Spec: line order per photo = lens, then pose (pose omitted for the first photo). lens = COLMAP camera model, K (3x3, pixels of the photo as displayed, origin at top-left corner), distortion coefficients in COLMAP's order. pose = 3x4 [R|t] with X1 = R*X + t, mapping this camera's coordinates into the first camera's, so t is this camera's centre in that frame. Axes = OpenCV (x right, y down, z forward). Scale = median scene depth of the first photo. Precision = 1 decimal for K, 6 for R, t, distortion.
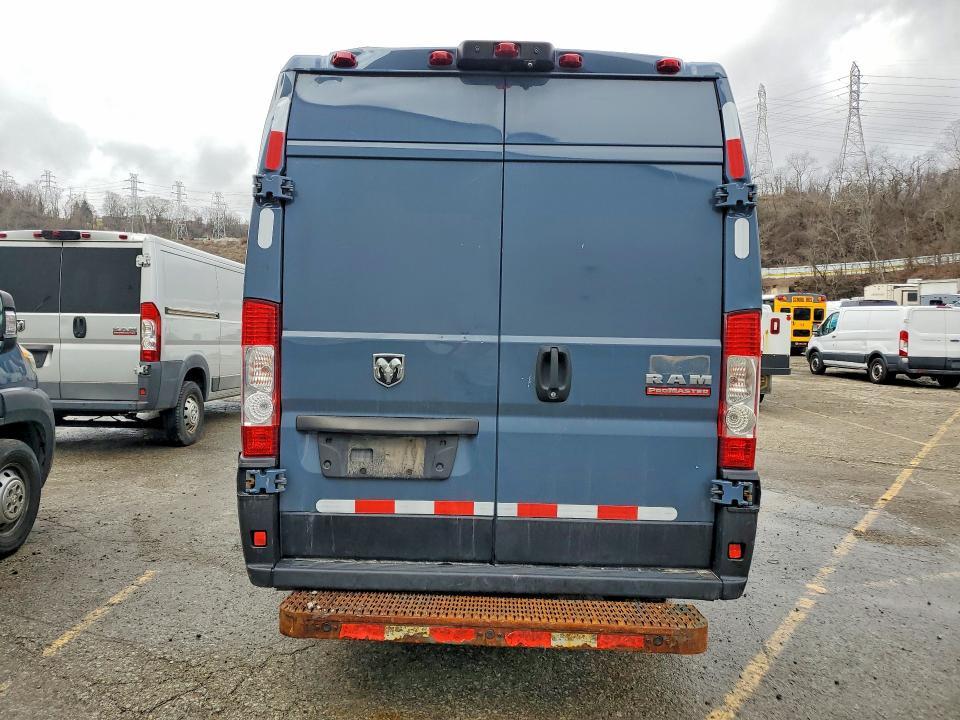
lens RADIAL K [[766.5, 0, 487.0], [0, 766.5, 359.9], [0, 0, 1]] dist [0.044257, -0.001081]
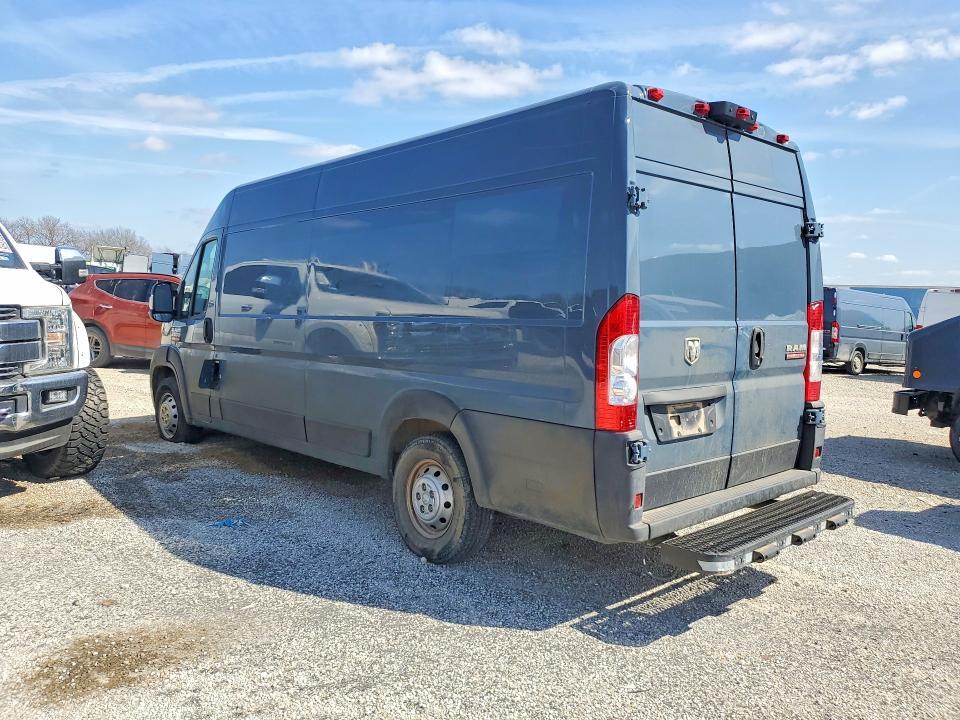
lens RADIAL K [[741.3, 0, 478.0], [0, 741.3, 346.7], [0, 0, 1]] dist [-0.005190, -0.004492]
pose [[0.731629, -0.045082, 0.680211, -1.213106], [0.024541, 0.998906, 0.039809, -0.050806], [-0.681262, -0.012432, 0.731934, 0.349625]]
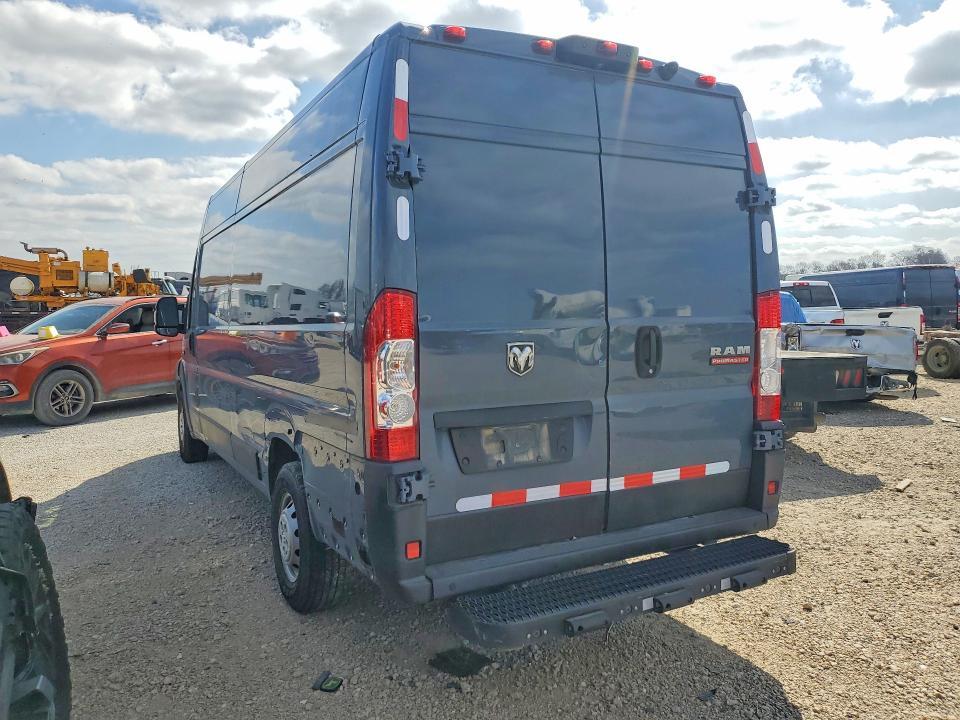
lens RADIAL K [[738.4, 0, 480.0], [0, 738.4, 360.0], [0, 0, 1]] dist [0.026476, -0.003358]
pose [[0.870899, -0.065224, 0.487114, -0.639529], [0.052430, 0.997828, 0.039870, -0.026071], [-0.488657, -0.009183, 0.872428, 0.192511]]
